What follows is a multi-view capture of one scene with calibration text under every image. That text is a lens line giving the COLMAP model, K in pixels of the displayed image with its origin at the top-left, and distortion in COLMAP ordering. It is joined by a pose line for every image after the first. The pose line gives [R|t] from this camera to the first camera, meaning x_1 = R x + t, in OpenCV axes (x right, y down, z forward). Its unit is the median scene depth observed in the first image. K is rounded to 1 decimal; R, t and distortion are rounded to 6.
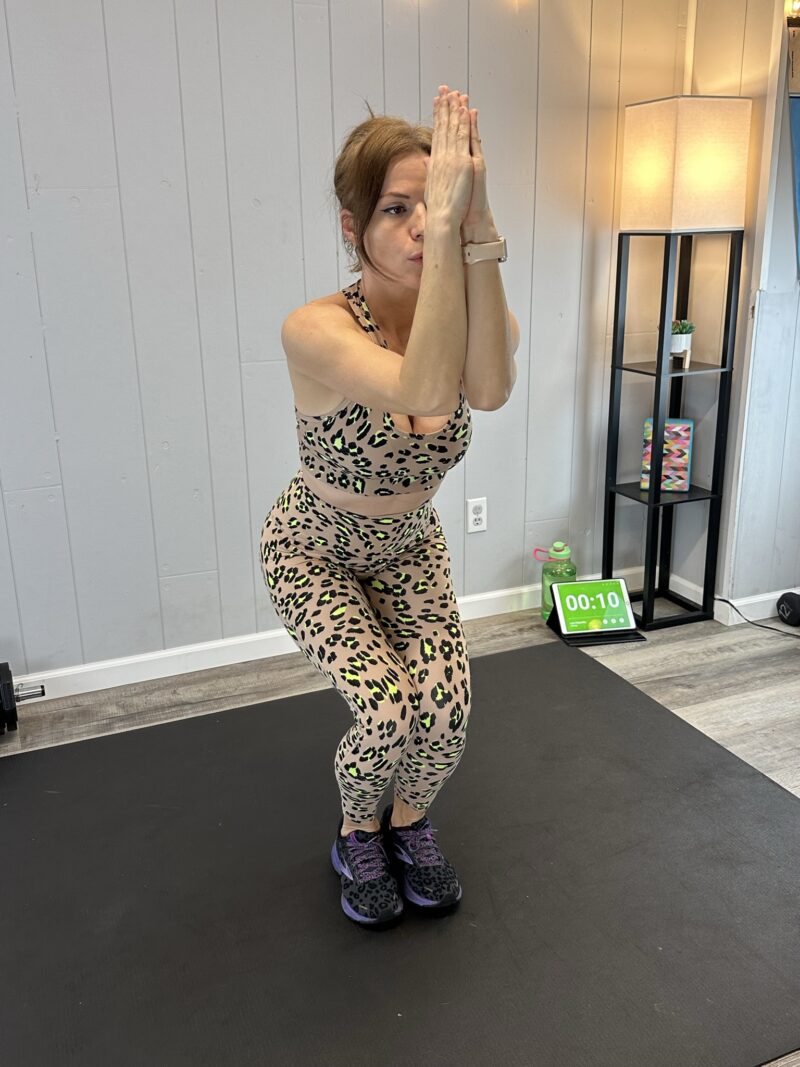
lens RADIAL K [[989.9, 0, 400.0], [0, 989.9, 533.5], [0, 0, 1]] dist [0.157836, -0.339173]
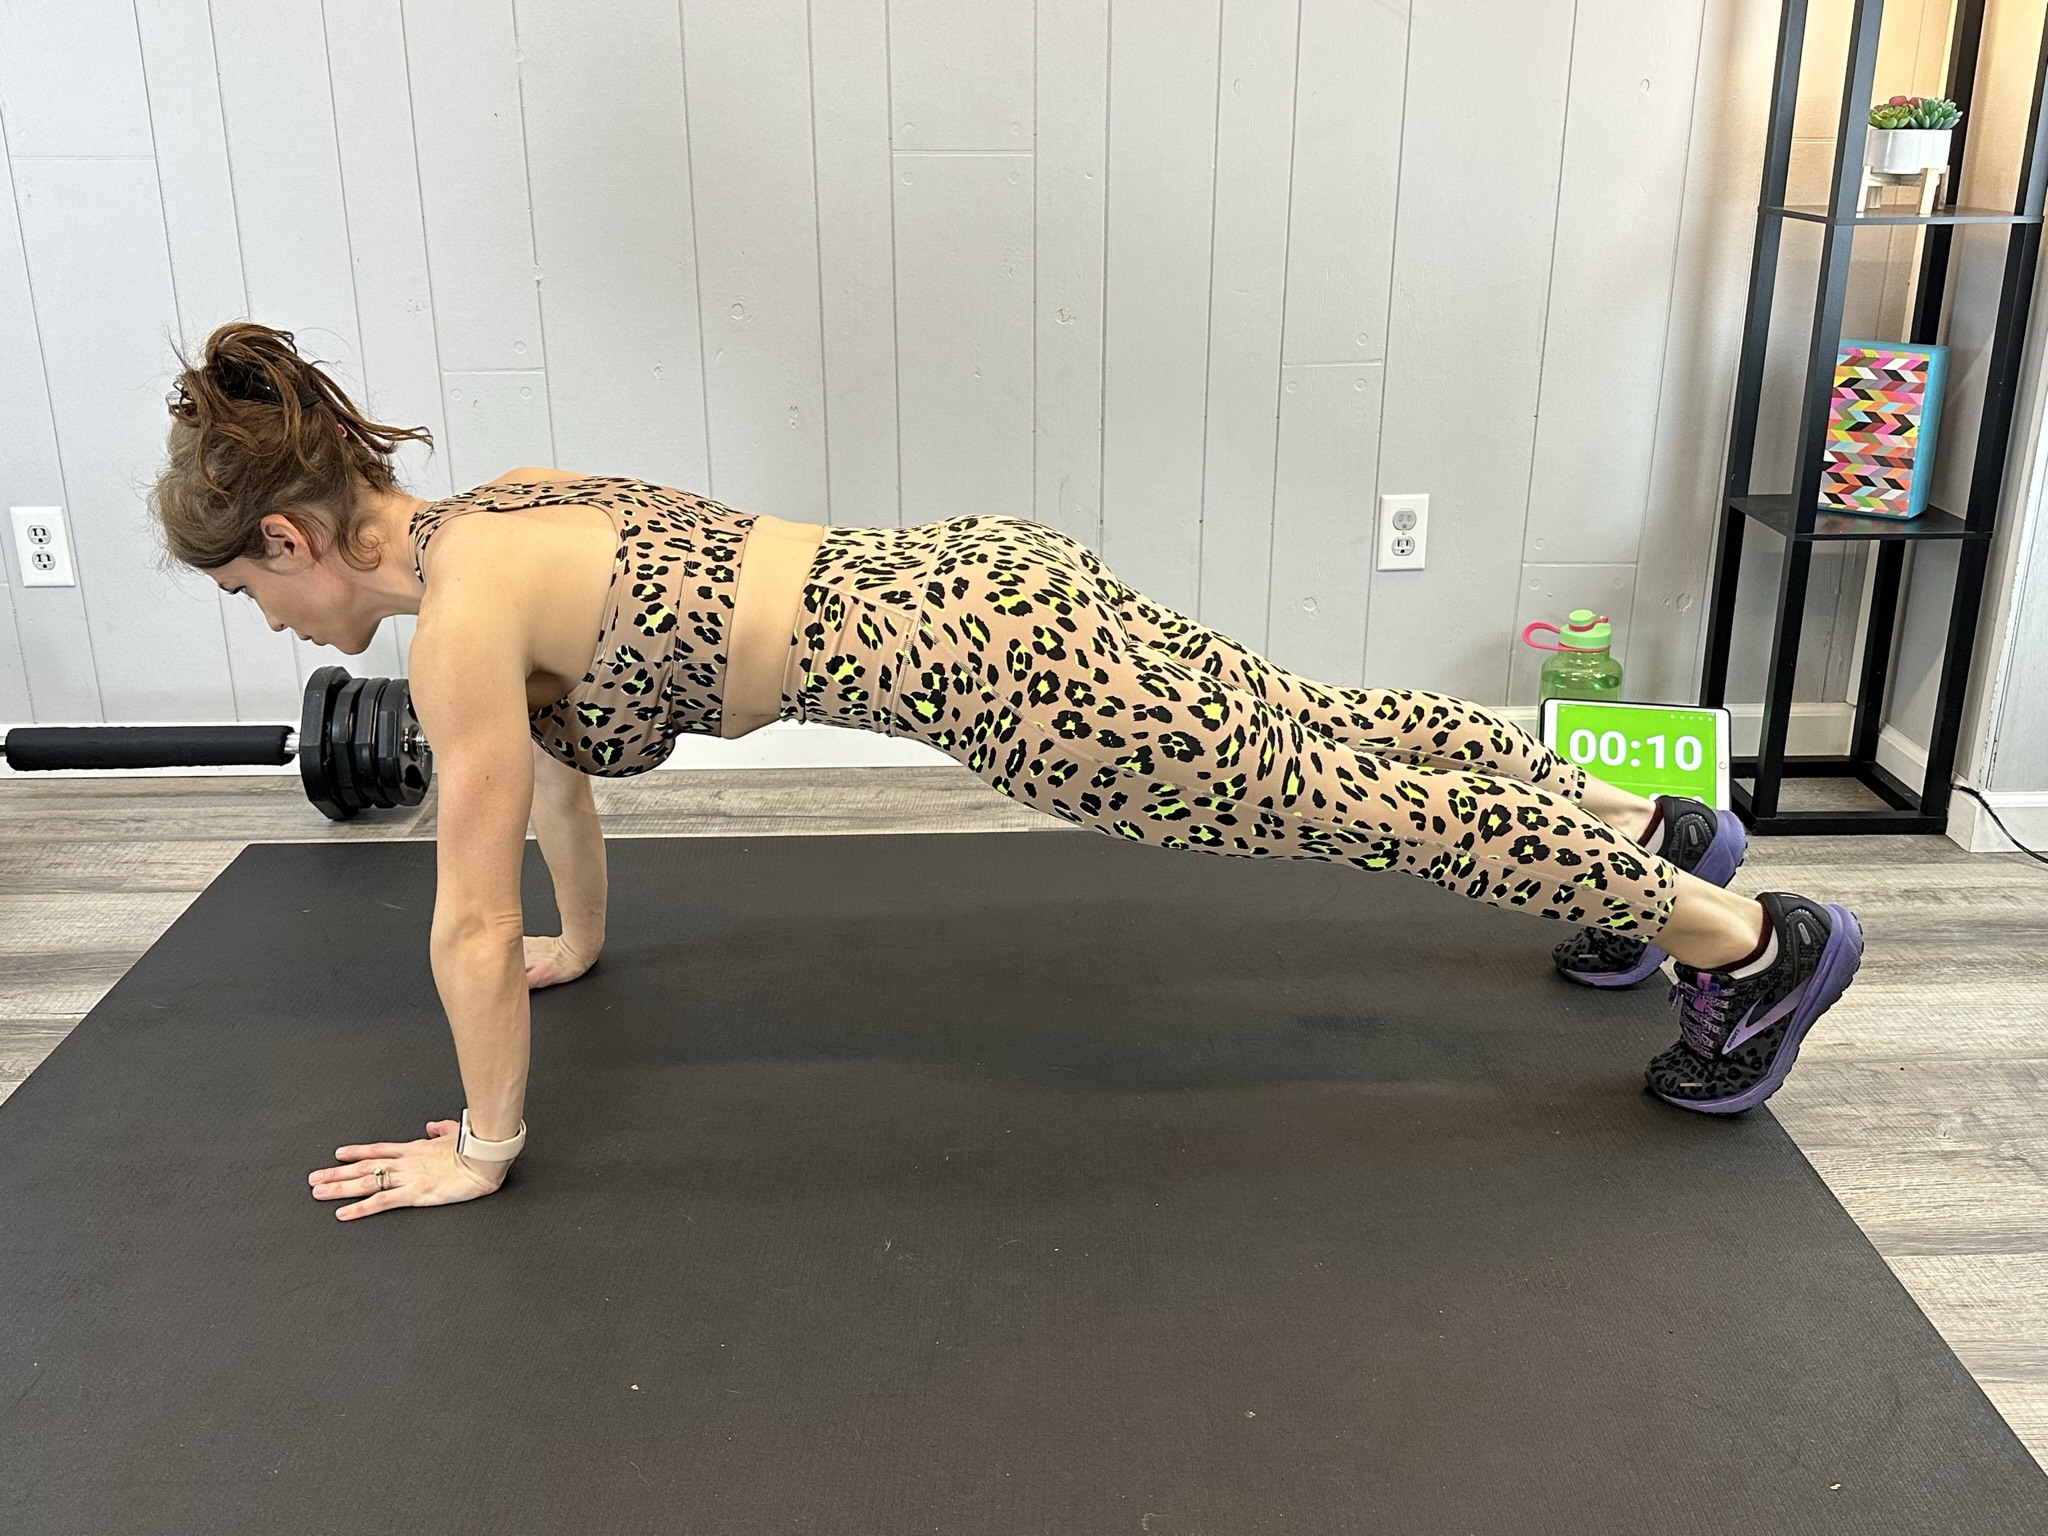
lens RADIAL K [[1900.0, 0, 1017.8], [0, 1900.0, 772.8], [0, 0, 1]] dist [0.157836, -0.339173]
pose [[0.925736, 0.138171, -0.352025, 0.247887], [-0.122521, 0.990237, 0.066473, 0.056530], [0.357773, -0.018406, 0.933627, 0.112215]]
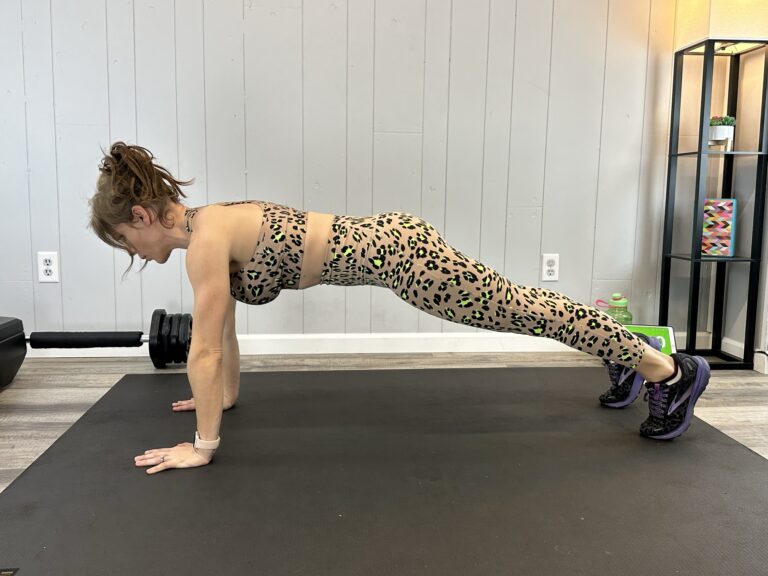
lens RADIAL K [[710.7, 0, 390.1], [0, 710.7, 287.3], [0, 0, 1]] dist [0.165626, -0.363895]
pose [[0.952492, 0.067029, -0.297098, 0.162688], [-0.118502, 0.980177, -0.158777, 0.184990], [0.280566, 0.186440, 0.941553, 0.075839]]
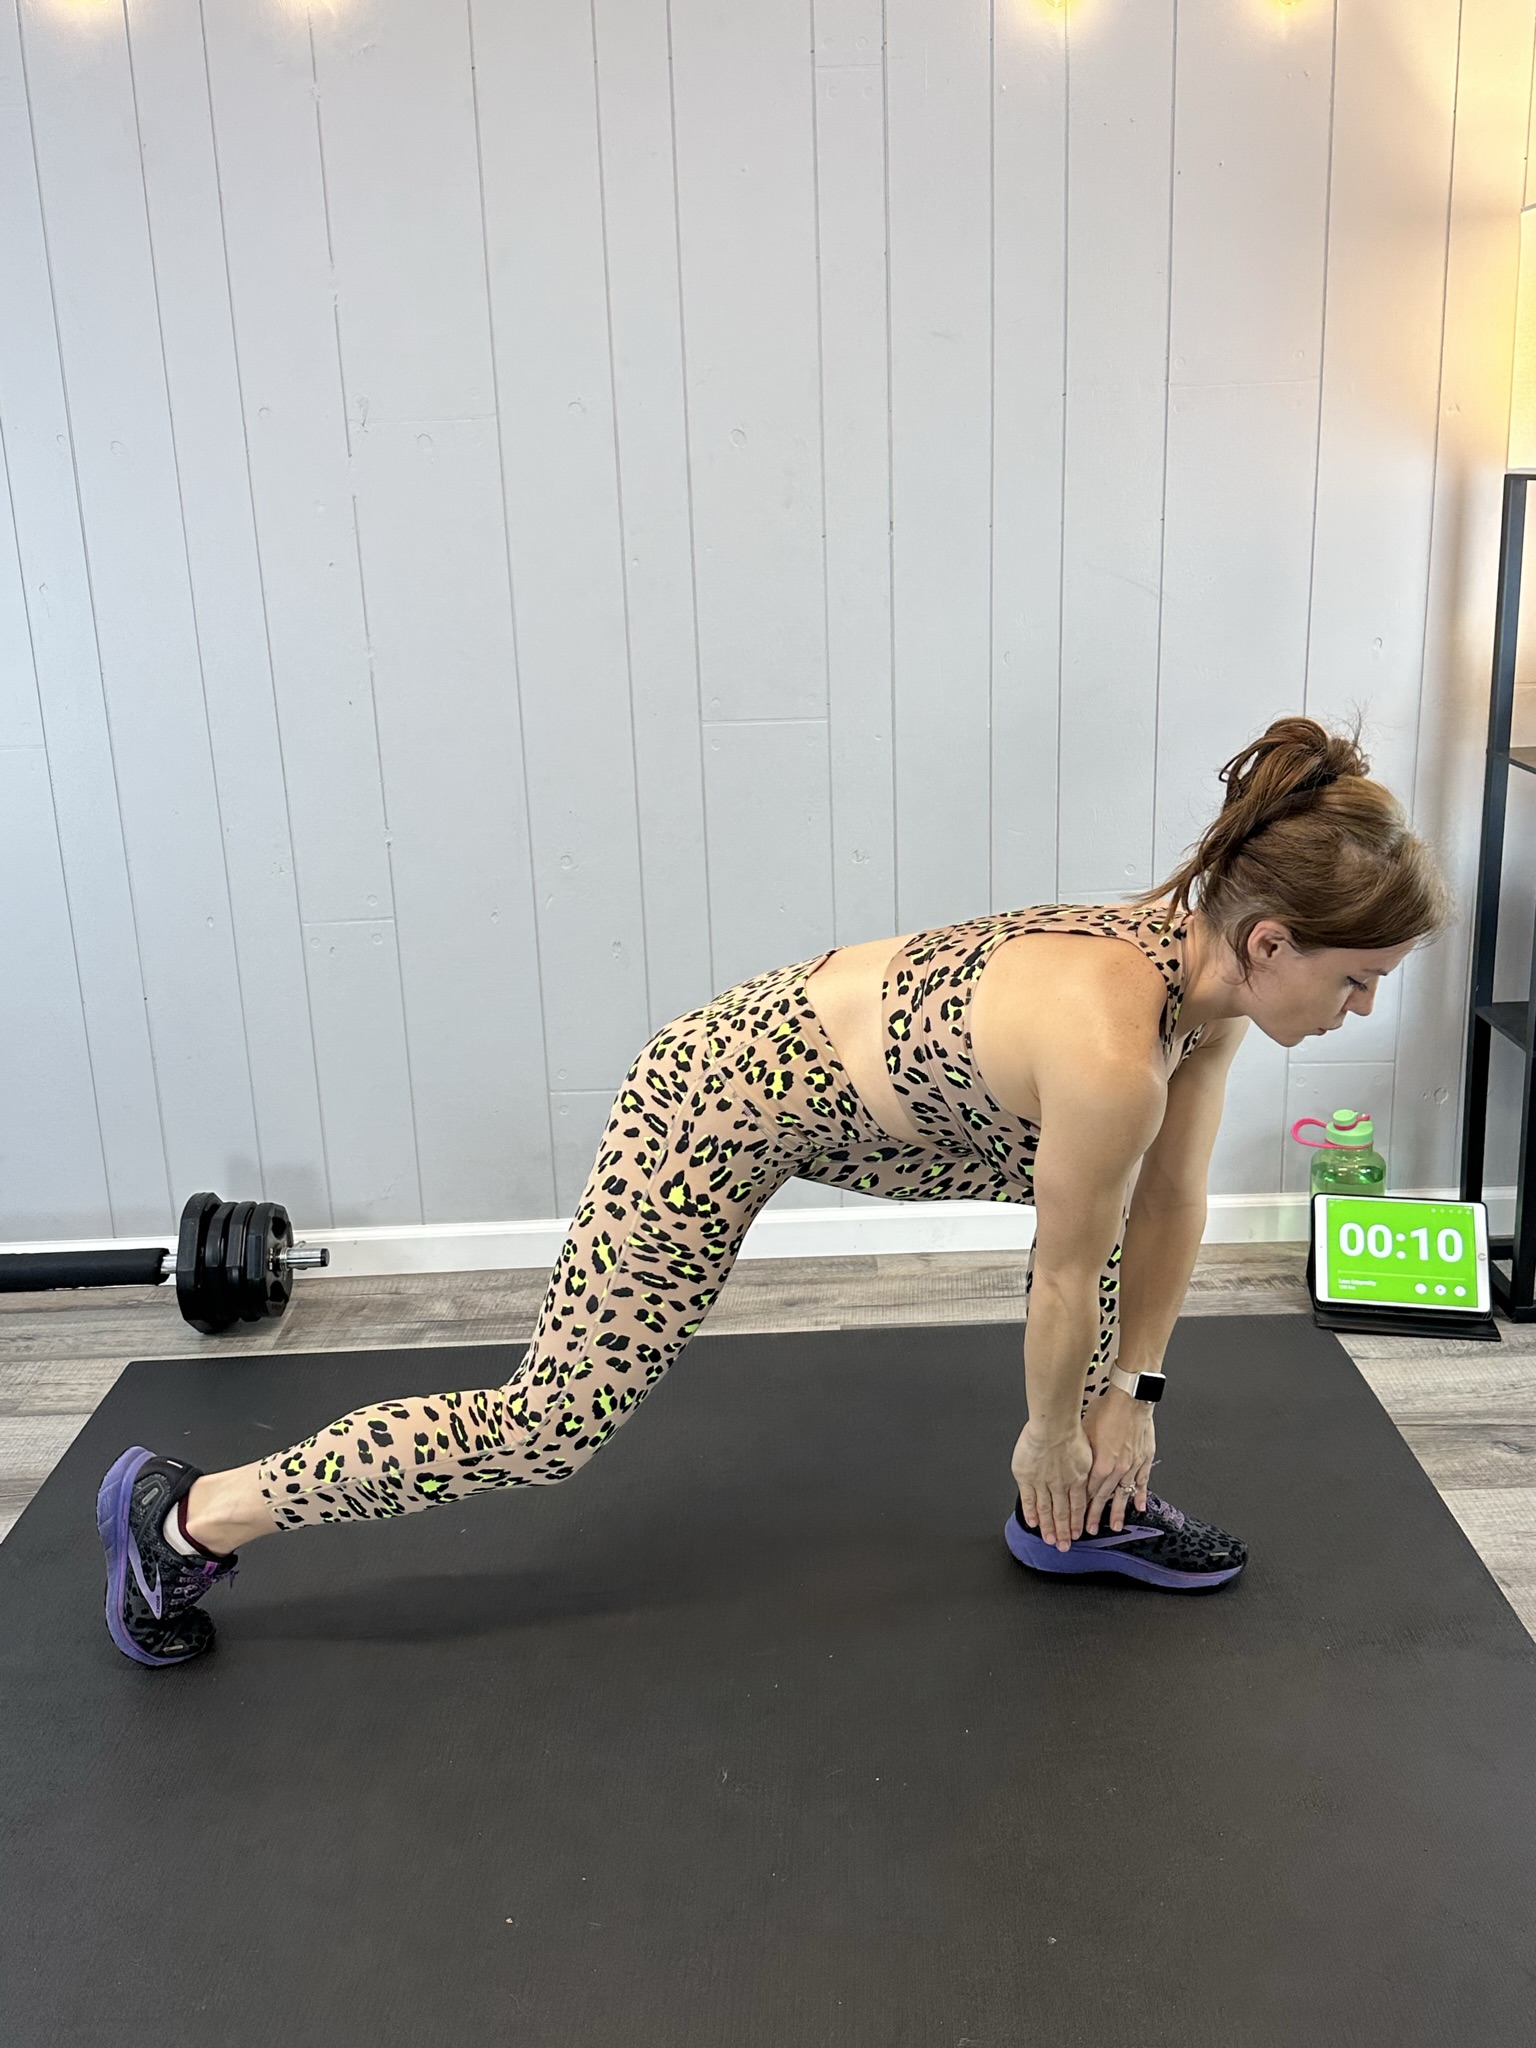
lens RADIAL K [[1913.7, 0, 778.5], [0, 1913.7, 1008.4], [0, 0, 1]] dist [0.159221, -0.293657]
pose [[0.919859, 0.090560, -0.381651, 0.270944], [-0.095772, 0.995389, 0.005359, -0.020030], [0.380377, 0.031622, 0.924291, 0.029003]]
